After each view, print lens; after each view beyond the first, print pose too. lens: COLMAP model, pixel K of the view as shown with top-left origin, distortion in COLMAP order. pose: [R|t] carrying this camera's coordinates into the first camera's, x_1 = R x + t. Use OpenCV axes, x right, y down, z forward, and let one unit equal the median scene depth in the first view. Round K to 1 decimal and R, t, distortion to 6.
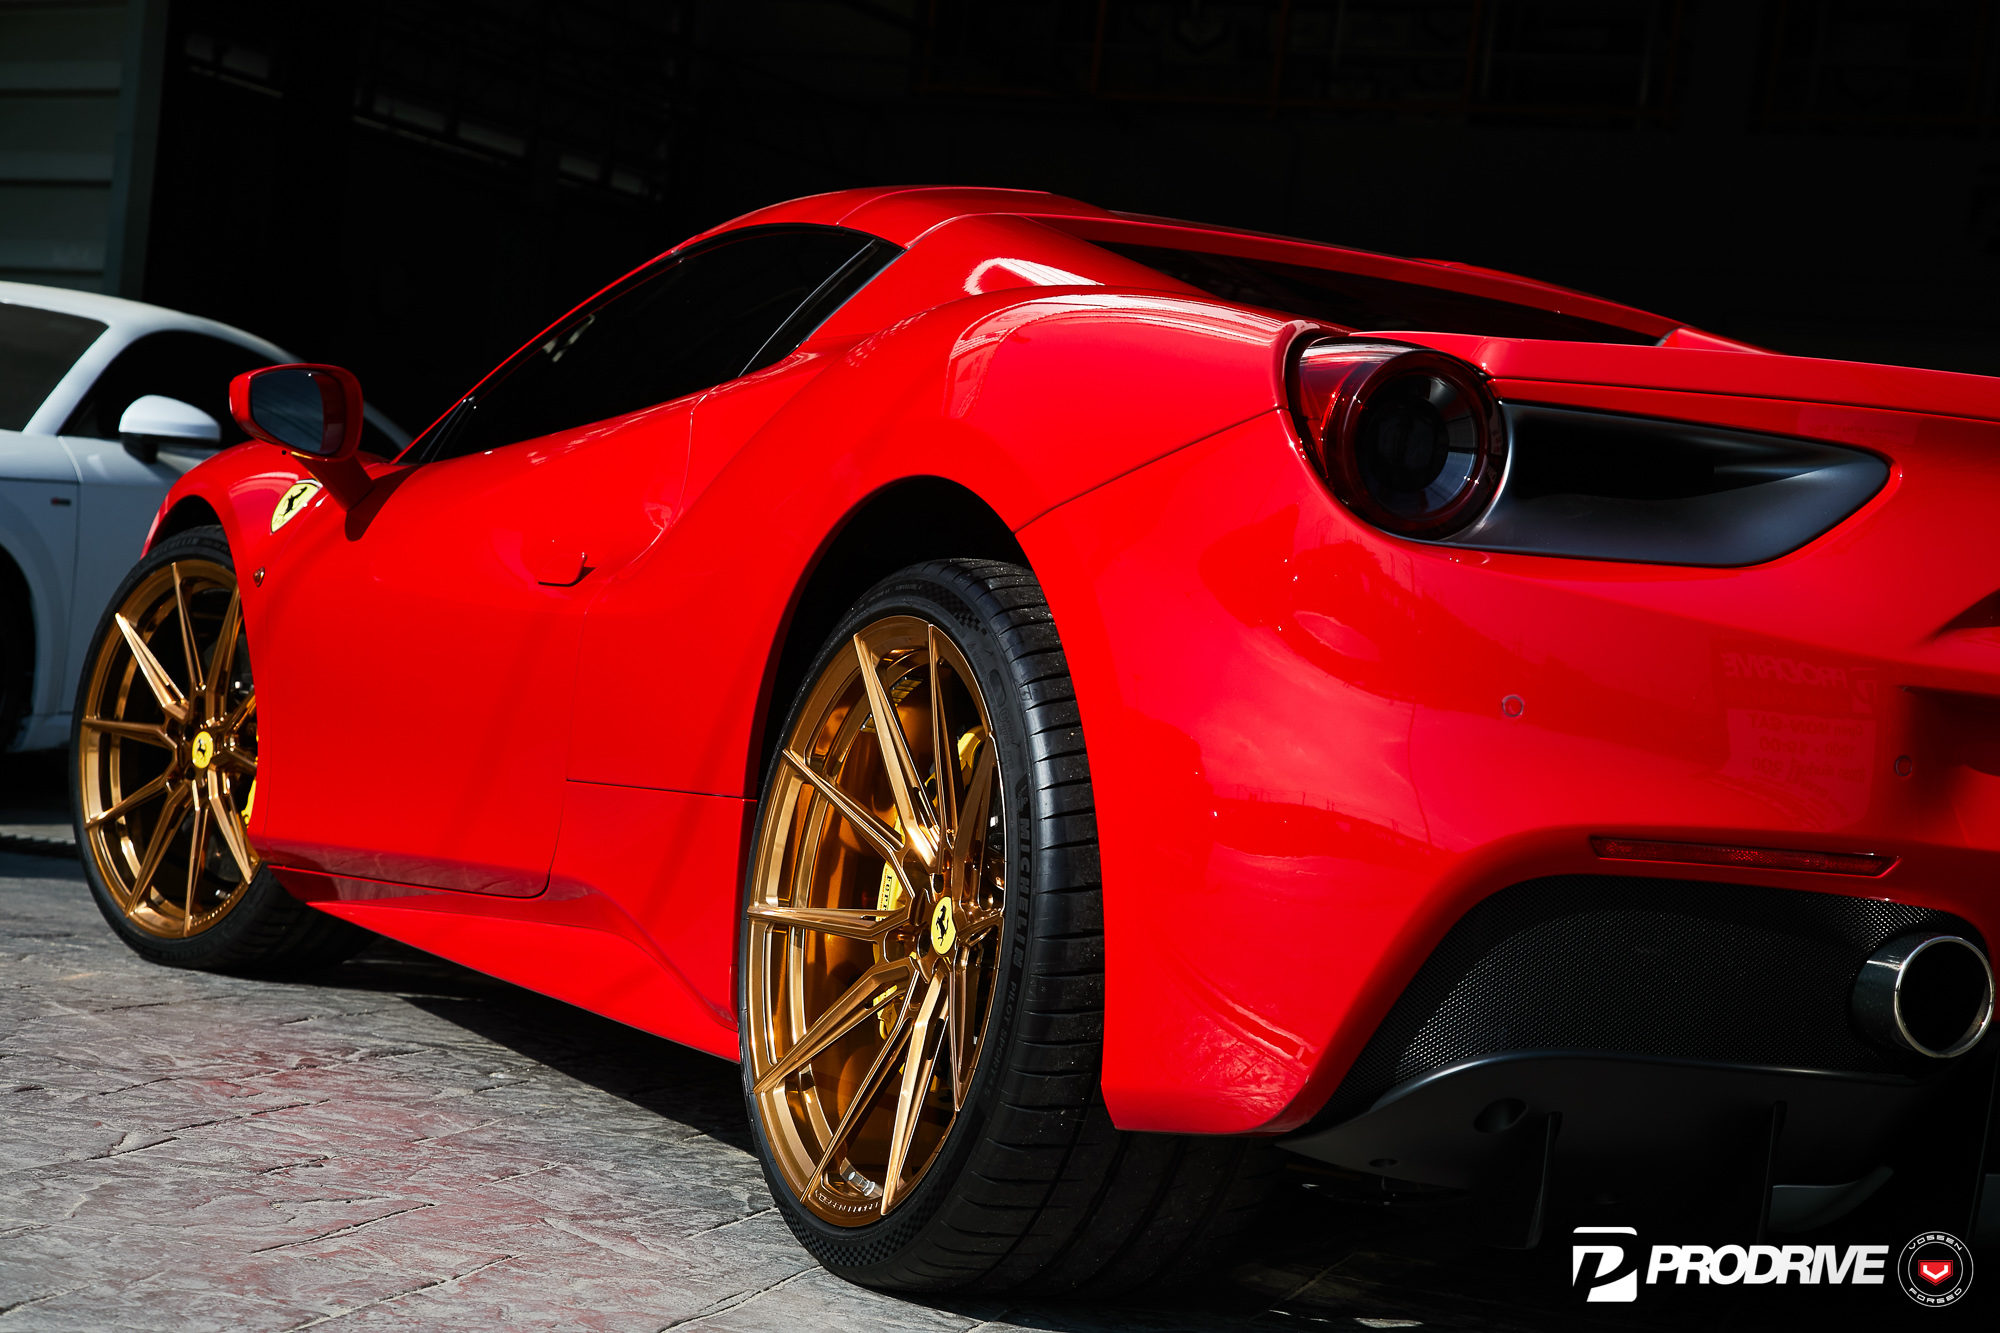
lens RADIAL K [[3992.1, 0, 1004.0], [0, 3992.1, 691.2], [0, 0, 1]] dist [0.332248, 0.226452]
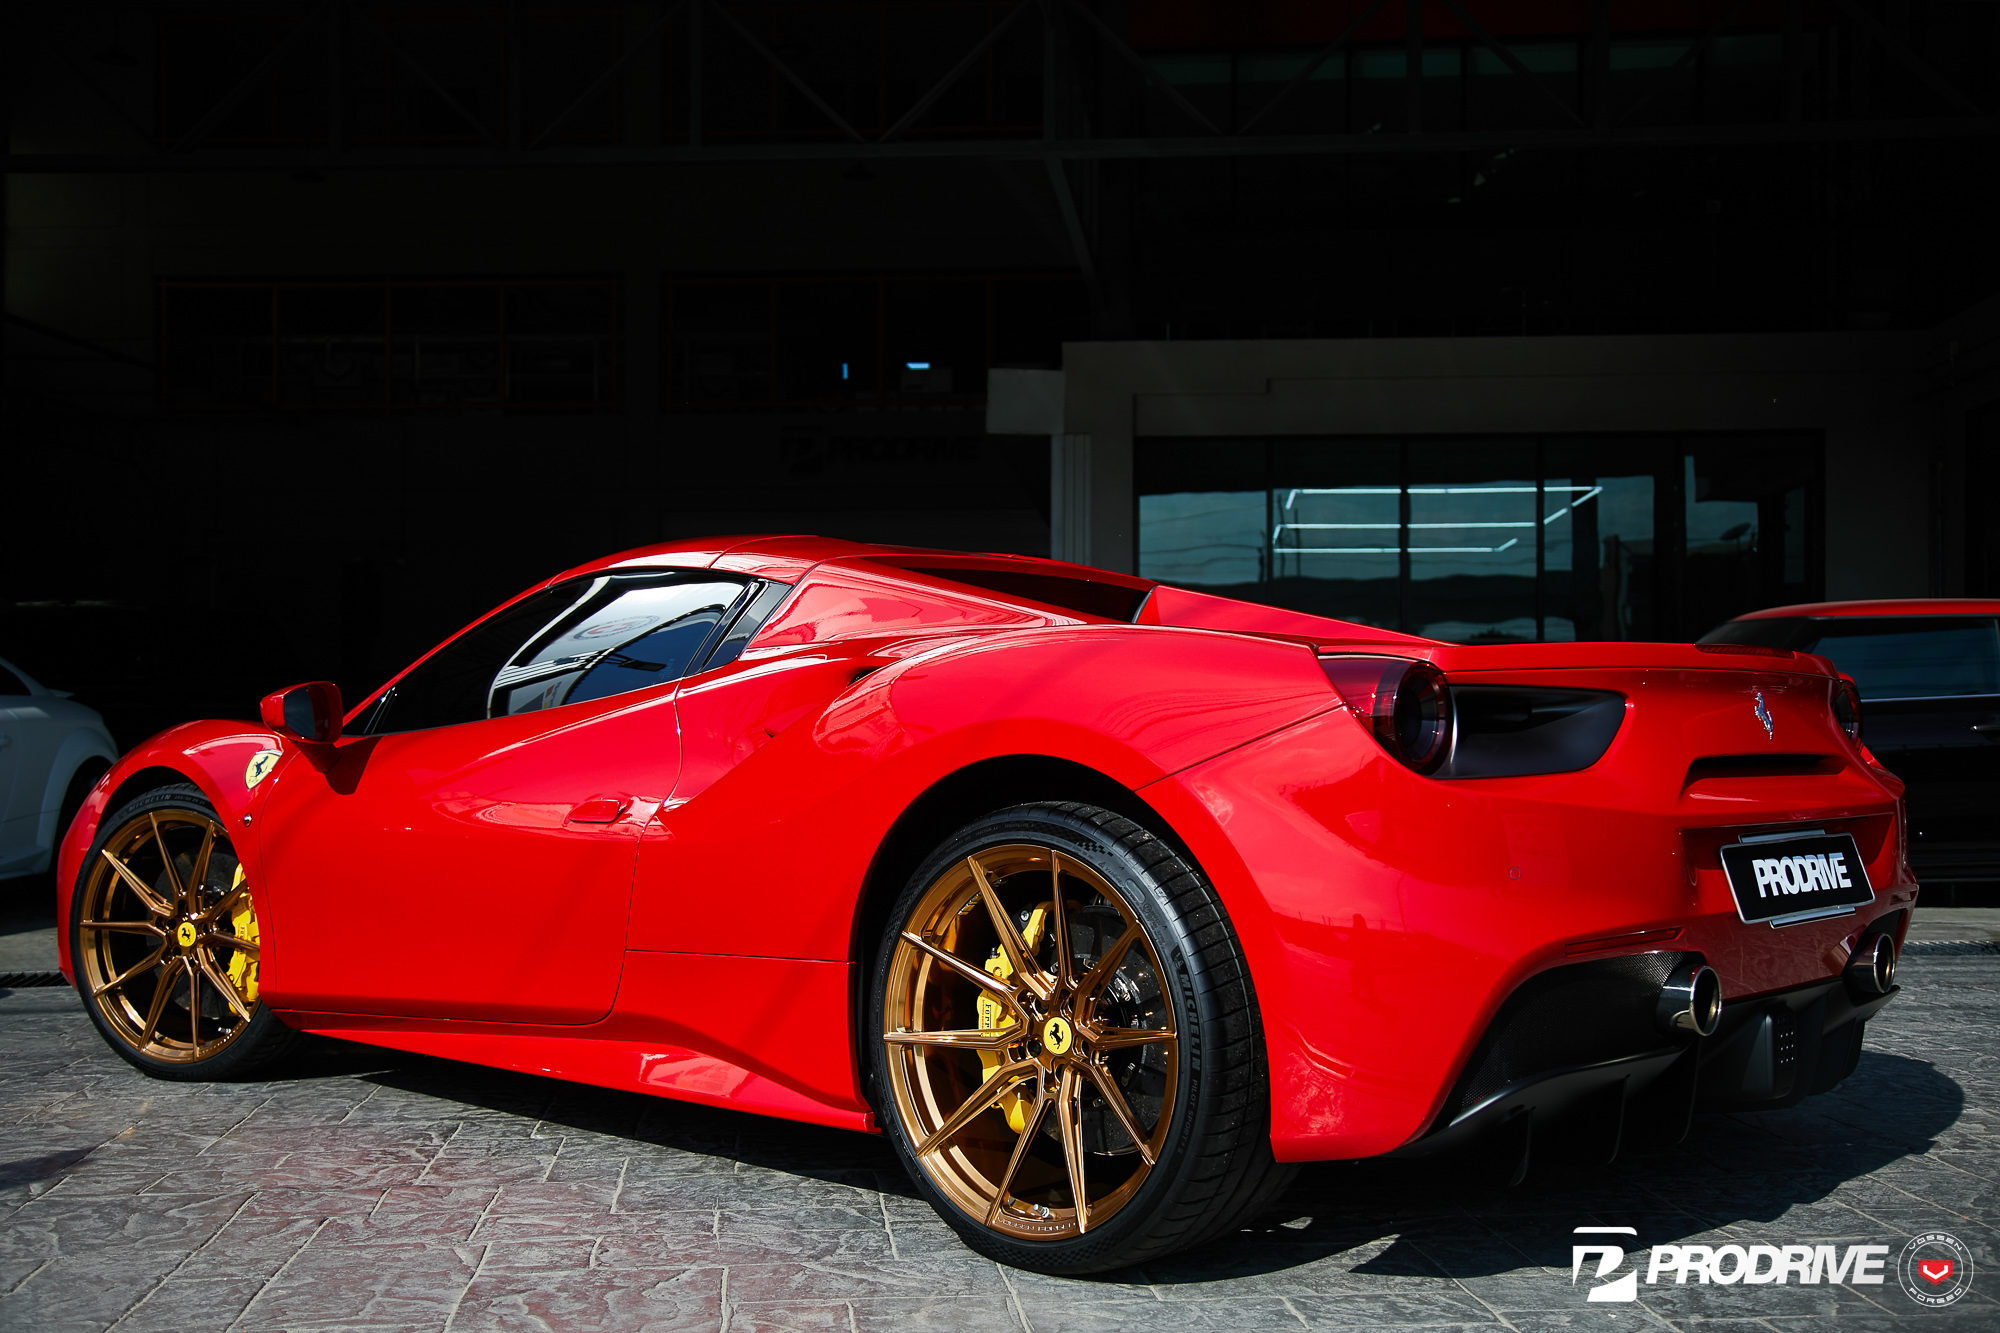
lens RADIAL K [[2102.4, 0, 1010.9], [0, 2102.4, 677.1], [0, 0, 1]] dist [0.009530, 0.118132]
pose [[0.909453, -0.103085, 0.402826, -0.268691], [0.103503, 0.994412, 0.020798, -0.077264], [-0.402719, 0.022779, 0.915040, 0.189709]]
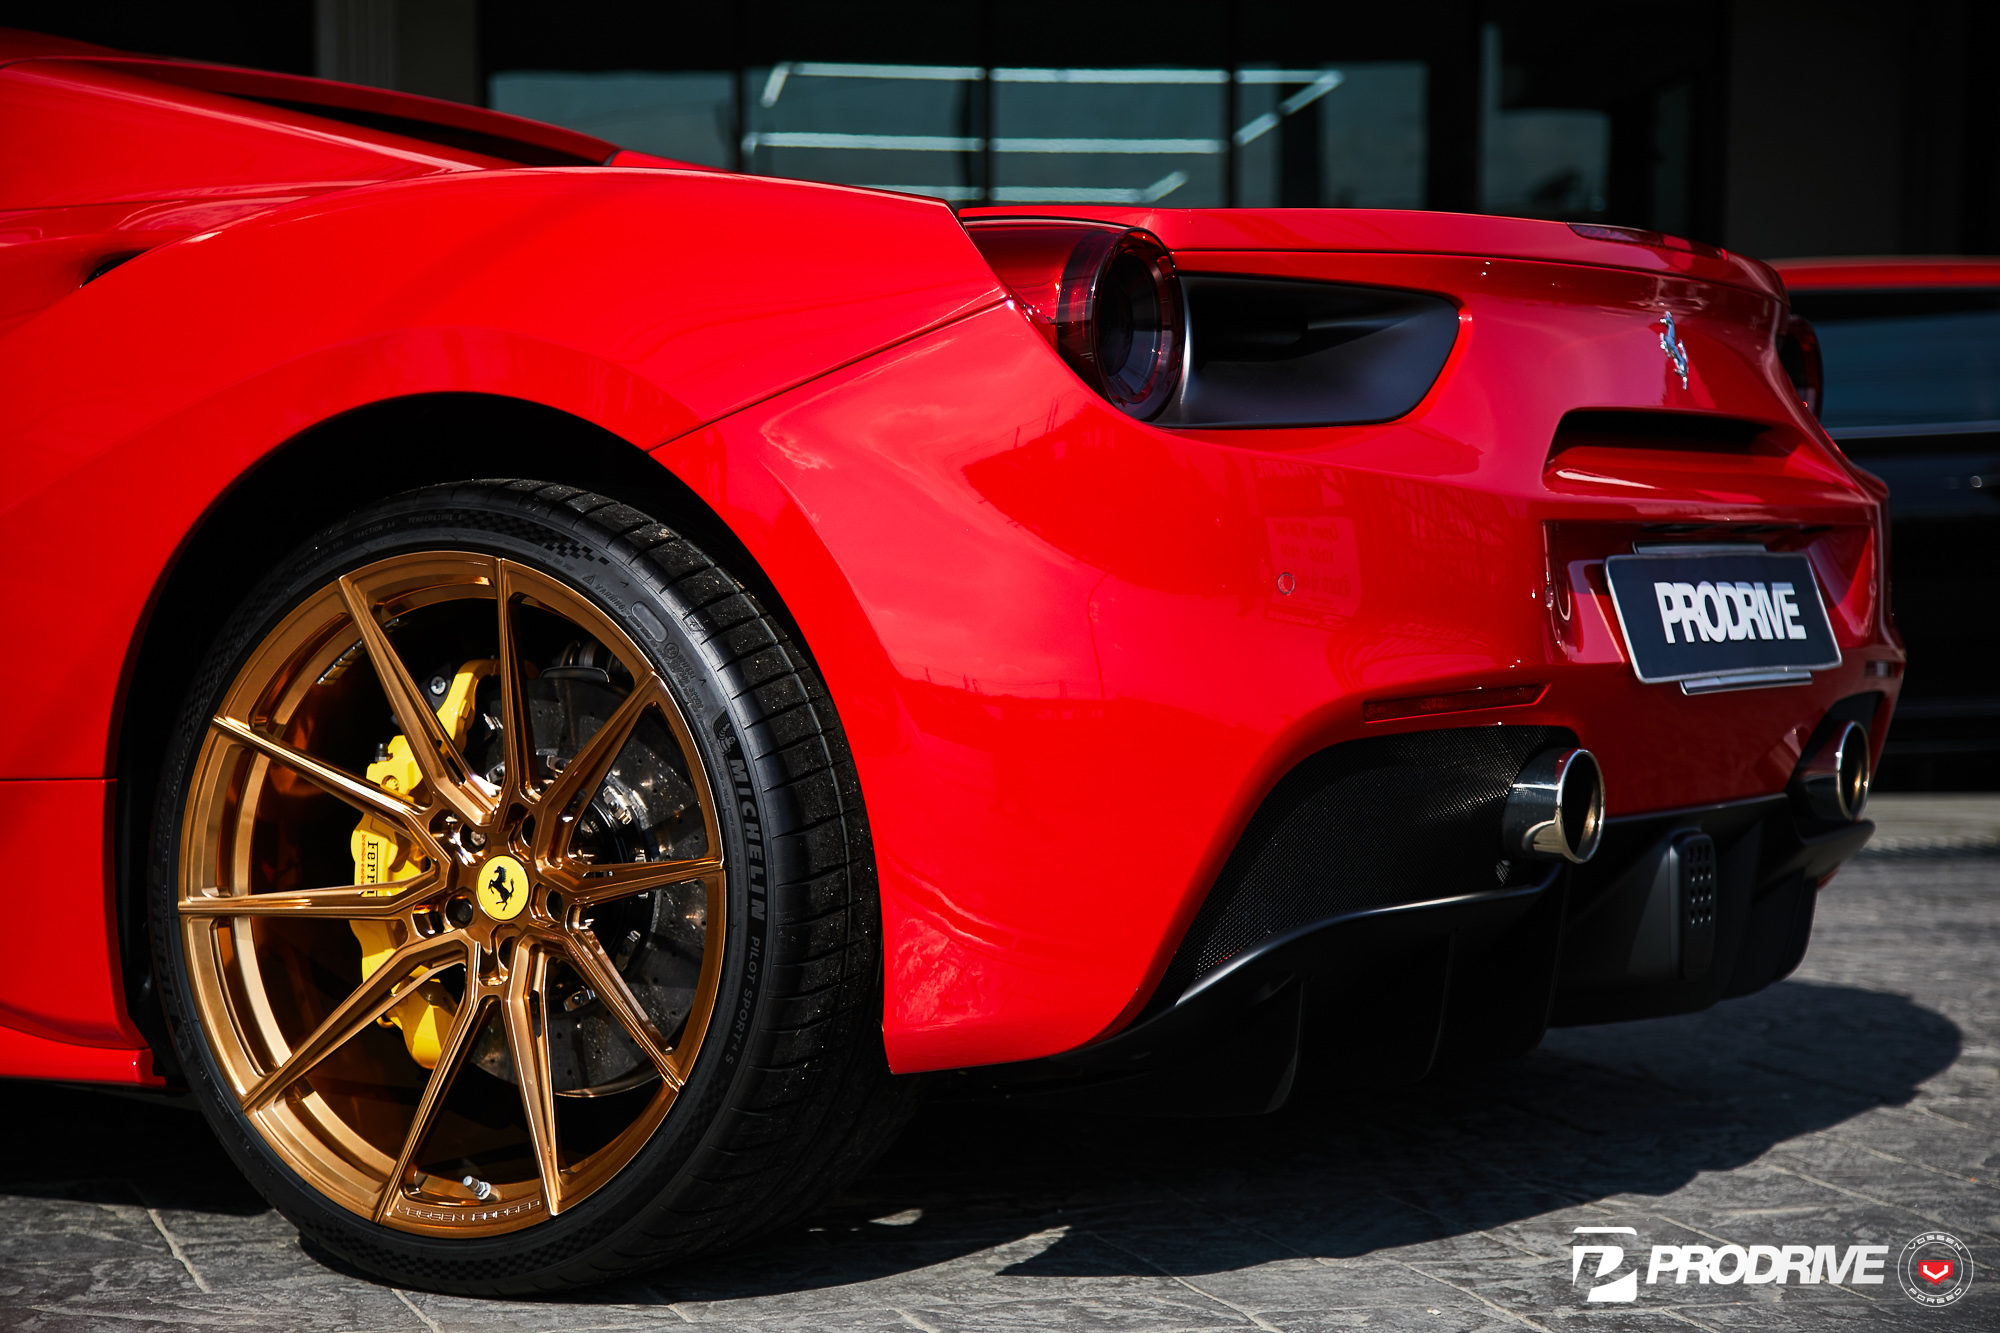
lens RADIAL K [[3992.1, 0, 1004.0], [0, 3992.1, 691.2], [0, 0, 1]] dist [0.332248, 0.226452]
pose [[0.812627, -0.130451, 0.567997, -0.330678], [0.093540, 0.991185, 0.093818, -0.045687], [-0.575229, -0.023108, 0.817666, 0.150839]]
